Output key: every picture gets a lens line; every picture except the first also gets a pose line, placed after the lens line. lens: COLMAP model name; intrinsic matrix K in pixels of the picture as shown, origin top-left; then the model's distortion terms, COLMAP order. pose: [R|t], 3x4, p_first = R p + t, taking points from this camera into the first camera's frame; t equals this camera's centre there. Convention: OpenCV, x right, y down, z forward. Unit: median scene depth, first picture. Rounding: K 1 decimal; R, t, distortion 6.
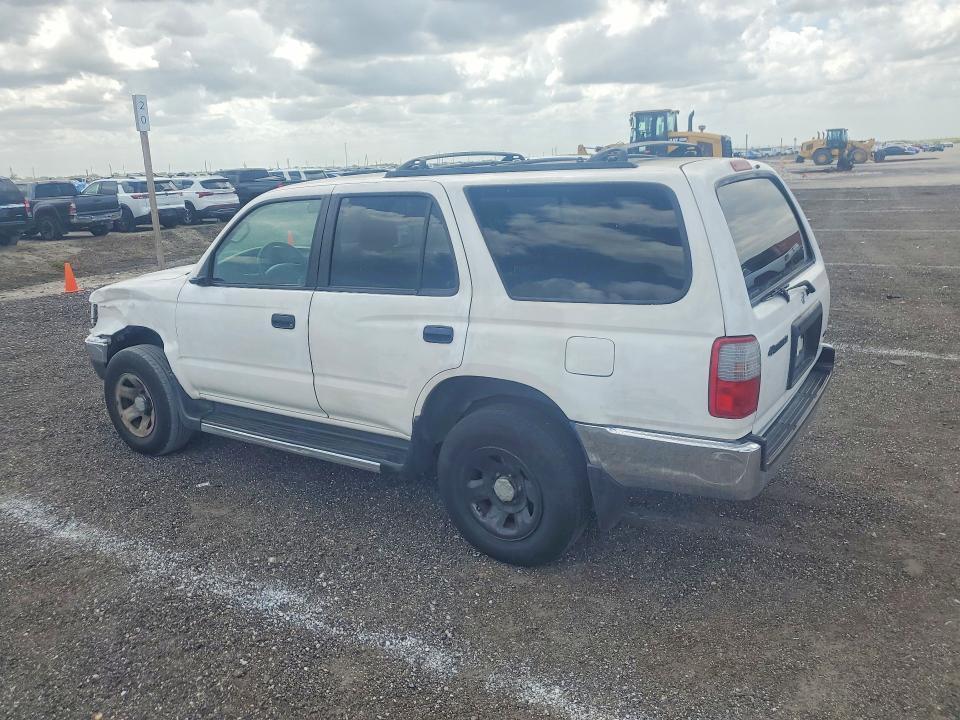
lens RADIAL K [[700.8, 0, 480.0], [0, 700.8, 354.3], [0, 0, 1]] dist [0.008518, -0.000594]
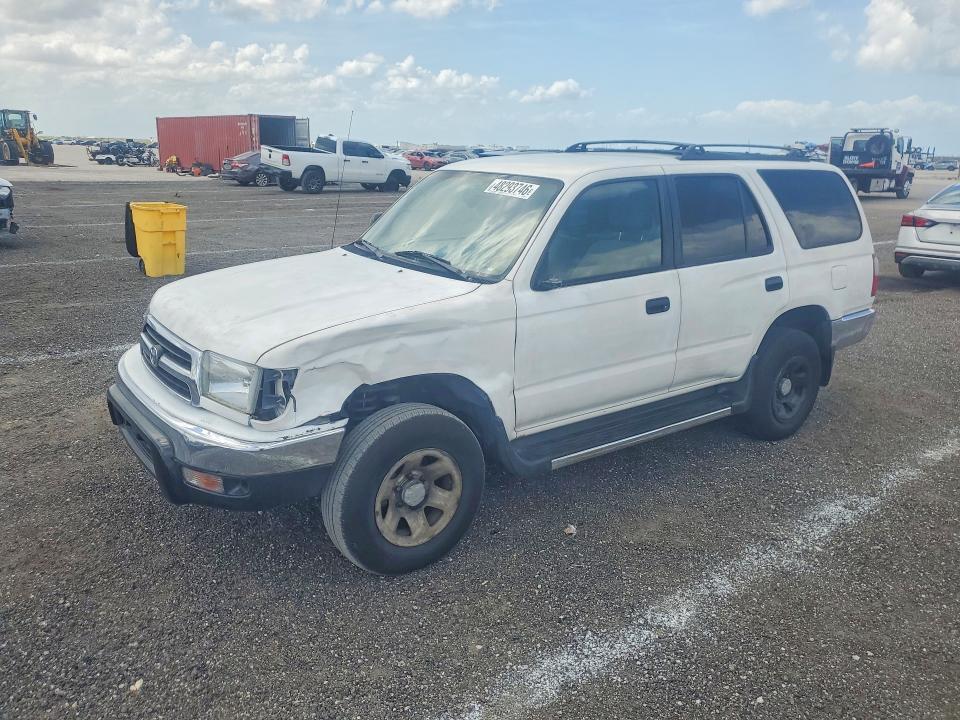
lens RADIAL K [[700.8, 0, 474.3], [0, 700.8, 359.3], [0, 0, 1]] dist [0.008518, -0.000594]
pose [[0.399956, -0.217007, 0.890474, -1.379255], [0.205223, 0.968101, 0.143749, -0.181520], [-0.893263, 0.125253, 0.431733, 0.889455]]
